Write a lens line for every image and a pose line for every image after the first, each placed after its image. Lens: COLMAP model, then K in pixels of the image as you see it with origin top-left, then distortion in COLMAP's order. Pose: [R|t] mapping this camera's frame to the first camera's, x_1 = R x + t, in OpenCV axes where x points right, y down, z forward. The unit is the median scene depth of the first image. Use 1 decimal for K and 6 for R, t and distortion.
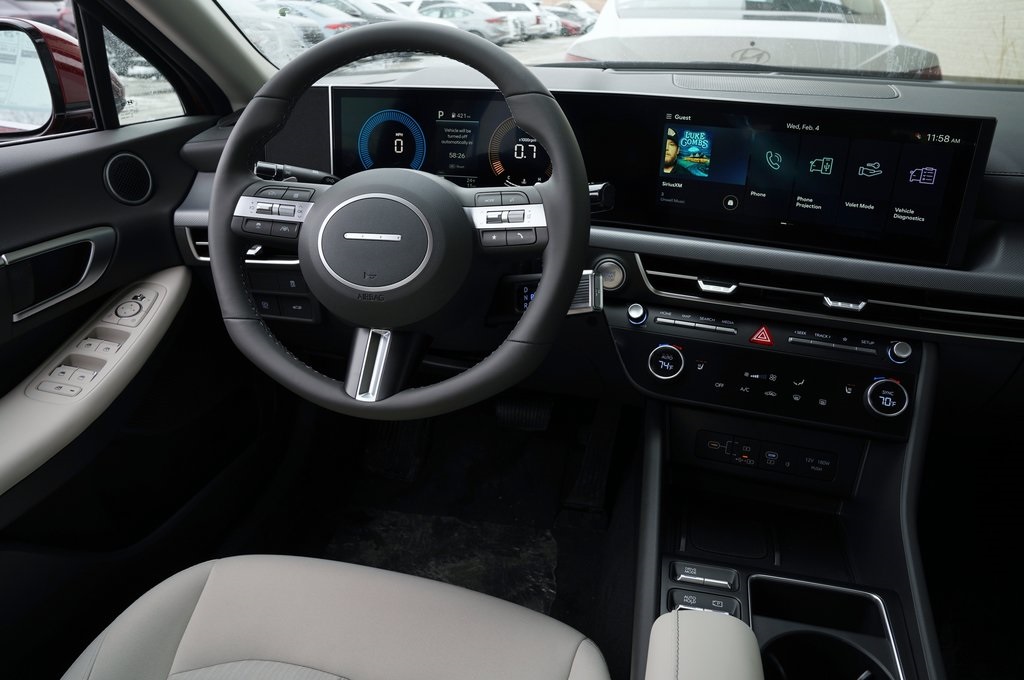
lens RADIAL K [[718.6, 0, 498.4], [0, 718.6, 338.5], [0, 0, 1]] dist [-0.114974, 0.061554]
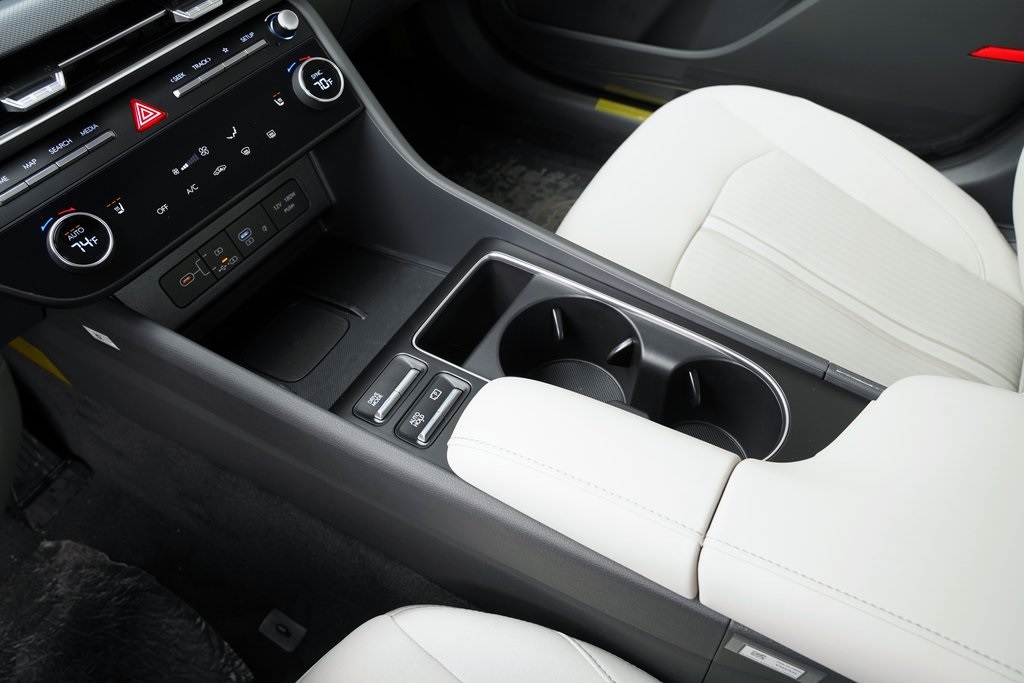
lens RADIAL K [[718.6, 0, 517.2], [0, 718.6, 339.1], [0, 0, 1]] dist [-0.114974, 0.061554]
pose [[0.272089, -0.759962, 0.590276, -0.086377], [0.457790, 0.641784, 0.615257, -0.110692], [-0.846402, 0.102818, 0.522525, 0.374167]]
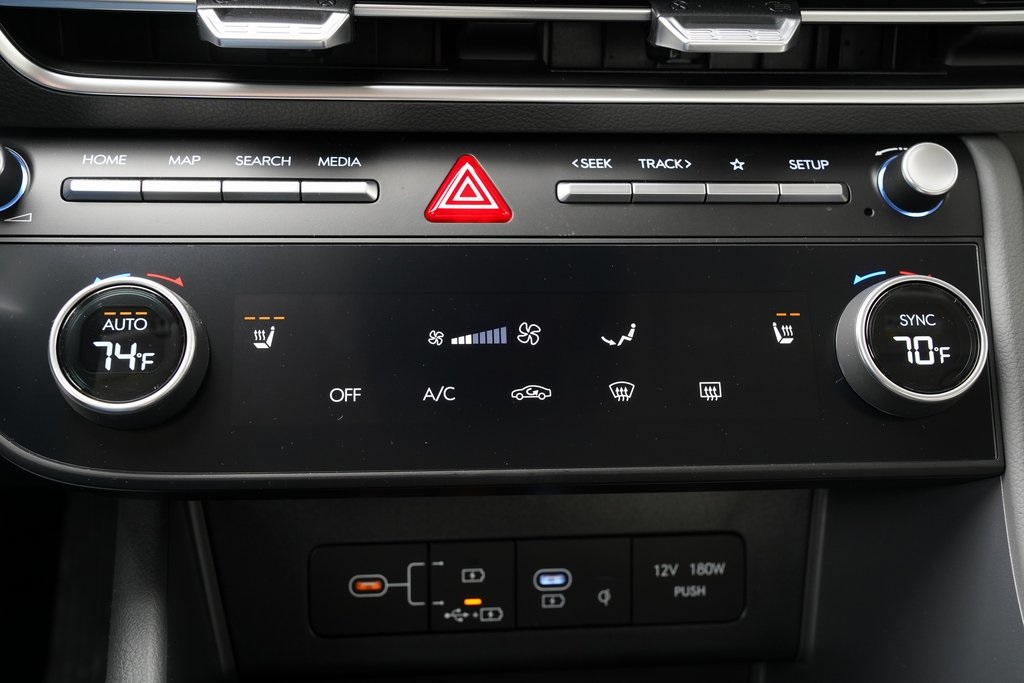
lens RADIAL K [[1155.3, 0, 511.2], [0, 1155.3, 341.6], [0, 0, 1]] dist [0.039617, 0.000000]
pose [[0.900547, -0.166442, 0.401638, 0.196172], [0.153634, 0.986043, 0.064148, 0.027800], [-0.406709, 0.003937, 0.913549, 0.578961]]
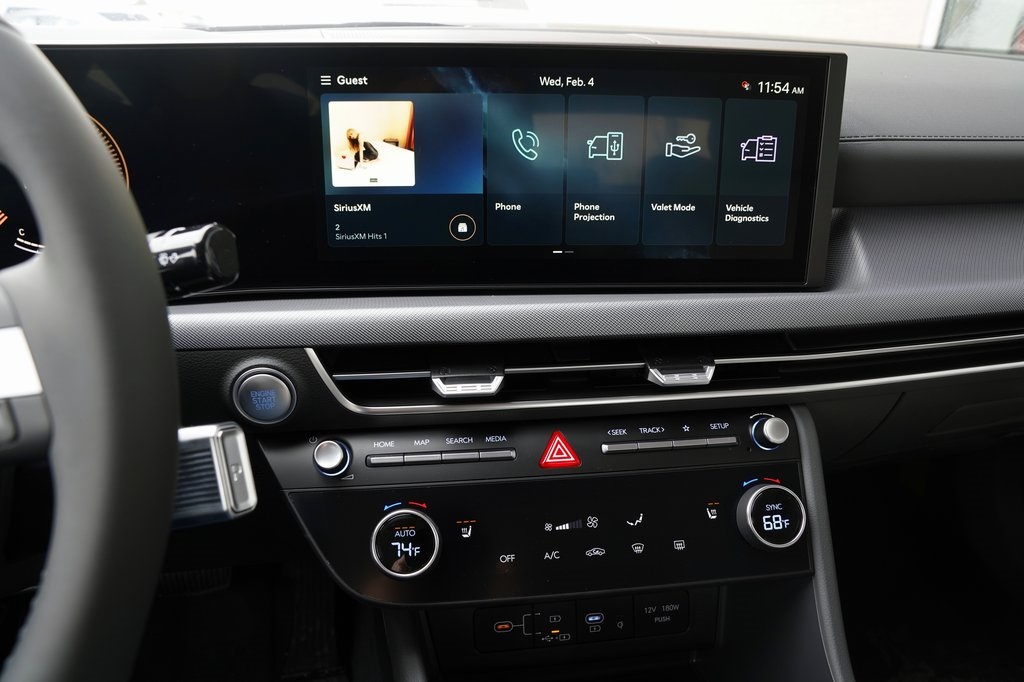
lens RADIAL K [[718.6, 0, 514.7], [0, 718.6, 337.9], [0, 0, 1]] dist [-0.114974, 0.061554]
pose [[0.884498, -0.180270, 0.430308, 0.108751], [0.184989, 0.982244, 0.031248, -0.119023], [-0.428301, 0.051964, 0.902141, 0.488753]]
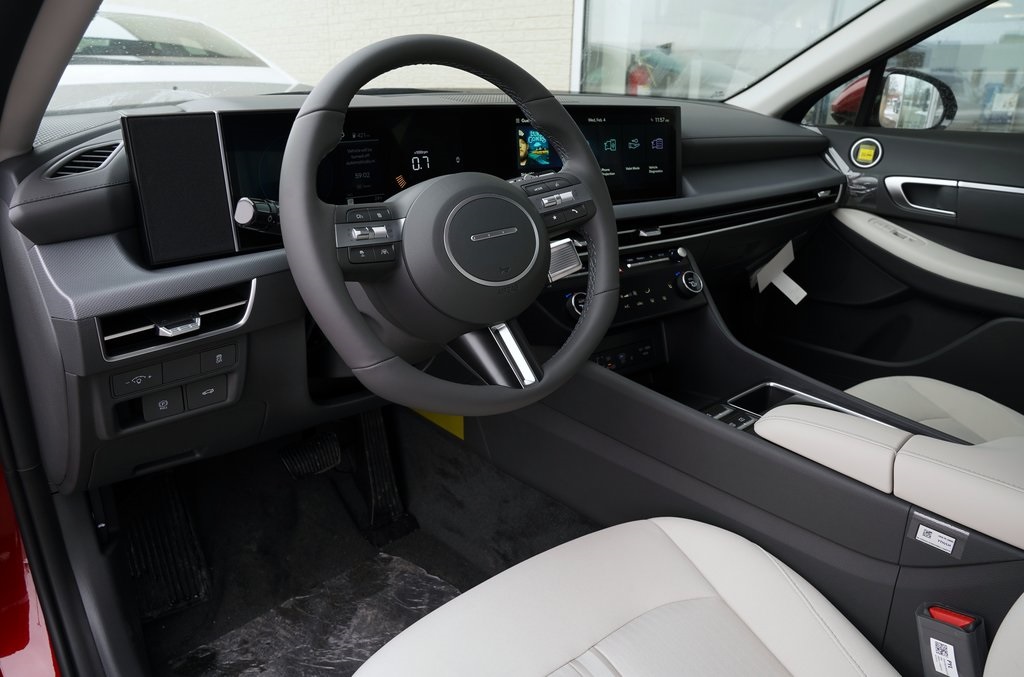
lens RADIAL K [[718.6, 0, 517.0], [0, 718.6, 338.0], [0, 0, 1]] dist [-0.114974, 0.061554]
pose [[0.553662, -0.280309, 0.784146, -0.875687], [0.334668, 0.937152, 0.098706, -0.079467], [-0.762533, 0.207779, 0.612676, 0.314057]]
